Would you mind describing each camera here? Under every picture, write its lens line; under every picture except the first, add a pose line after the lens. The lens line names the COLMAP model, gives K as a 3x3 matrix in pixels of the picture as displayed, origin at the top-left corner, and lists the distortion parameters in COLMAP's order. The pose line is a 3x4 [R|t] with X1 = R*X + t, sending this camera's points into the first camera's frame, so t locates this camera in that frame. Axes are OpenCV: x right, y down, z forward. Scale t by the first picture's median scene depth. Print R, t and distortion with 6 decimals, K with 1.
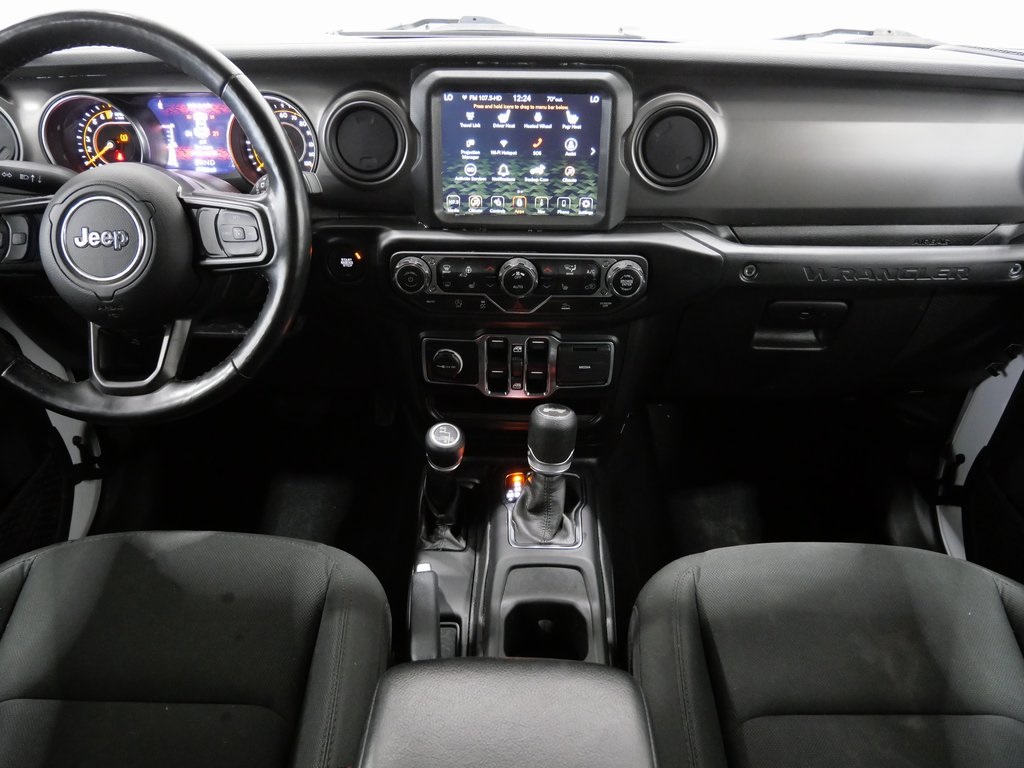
lens RADIAL K [[779.2, 0, 513.4], [0, 779.2, 392.2], [0, 0, 1]] dist [-0.035712, -0.000388]
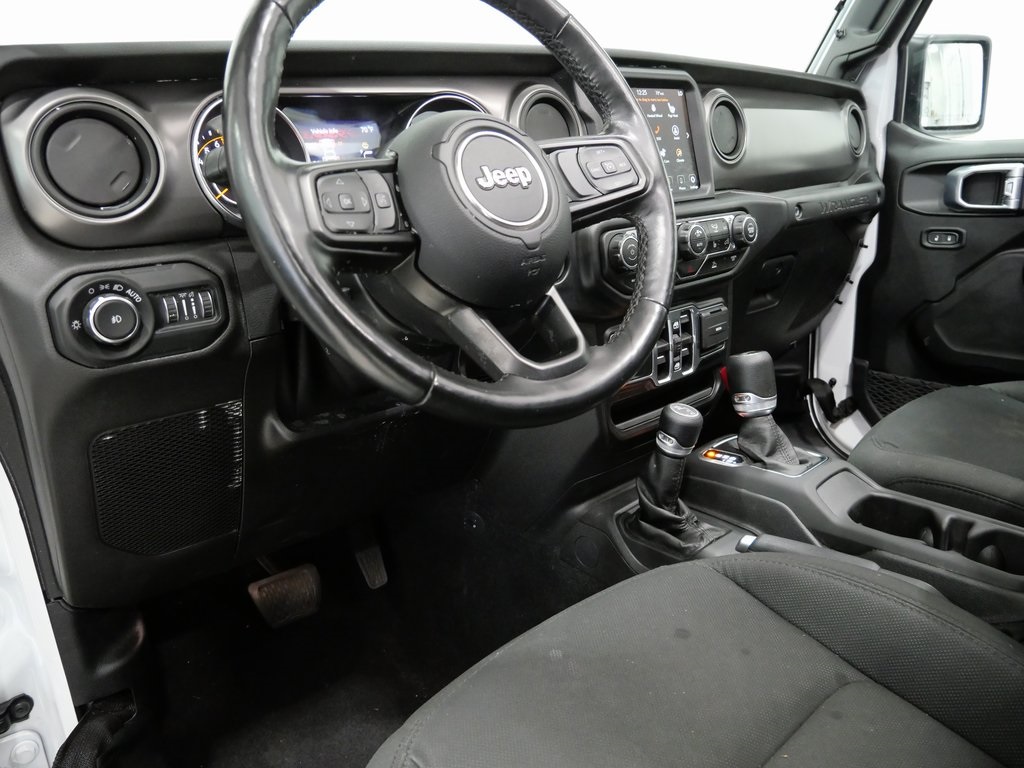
lens RADIAL K [[753.2, 0, 510.1], [0, 753.2, 378.2], [0, 0, 1]] dist [-0.039291, 0.005963]
pose [[0.744515, -0.241085, 0.622556, -0.876497], [0.438013, 0.880149, -0.182983, 0.103133], [-0.503828, 0.408921, 0.760882, 0.409760]]
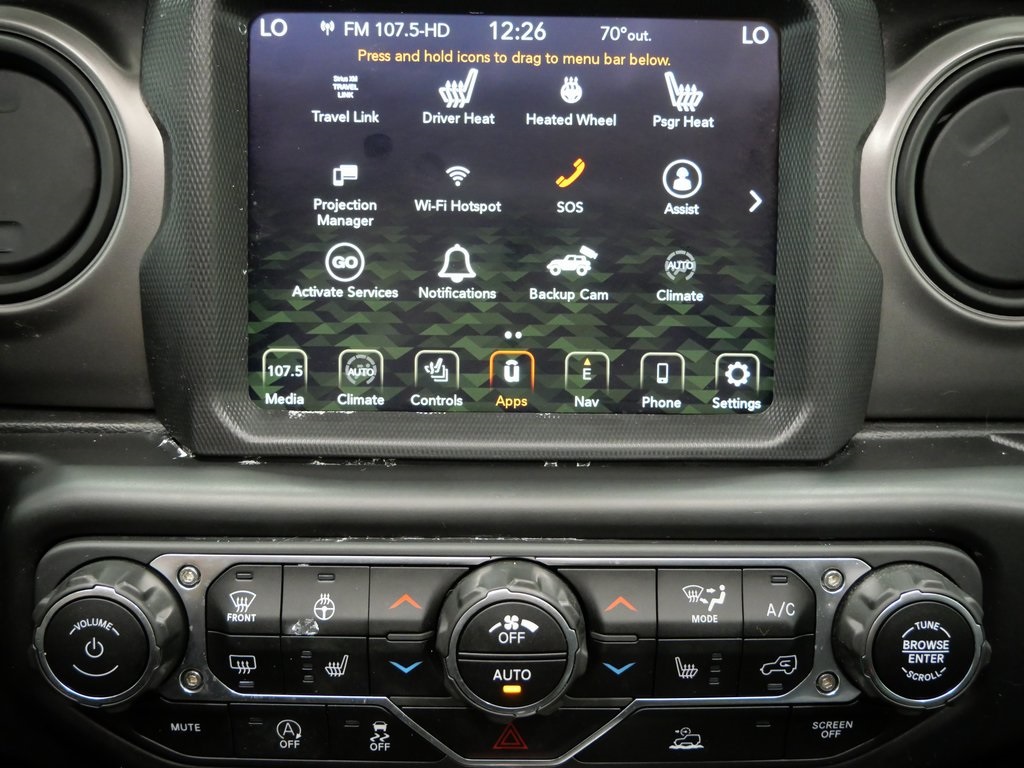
lens RADIAL K [[925.8, 0, 509.4], [0, 925.8, 382.2], [0, 0, 1]] dist [-0.029978, 0.014975]
pose [[0.999672, -0.005215, 0.025074, -0.001773], [0.013657, 0.936777, -0.349659, -0.118219], [-0.021665, 0.349887, 0.936541, 0.675637]]
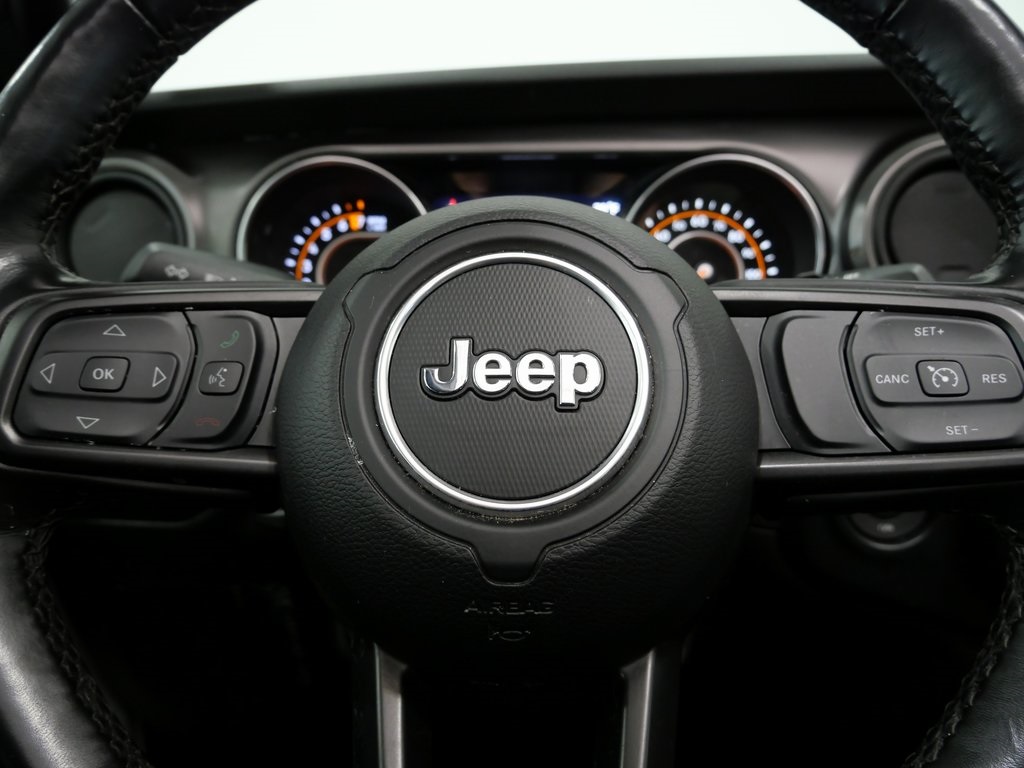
lens RADIAL K [[779.2, 0, 460.5], [0, 779.2, 368.6], [0, 0, 1]] dist [-0.035712, -0.000388]
pose [[0.998027, 0.022551, -0.058599, -0.444968], [-0.044514, 0.912321, -0.407050, -0.060256], [0.044282, 0.408855, 0.911524, 0.589189]]
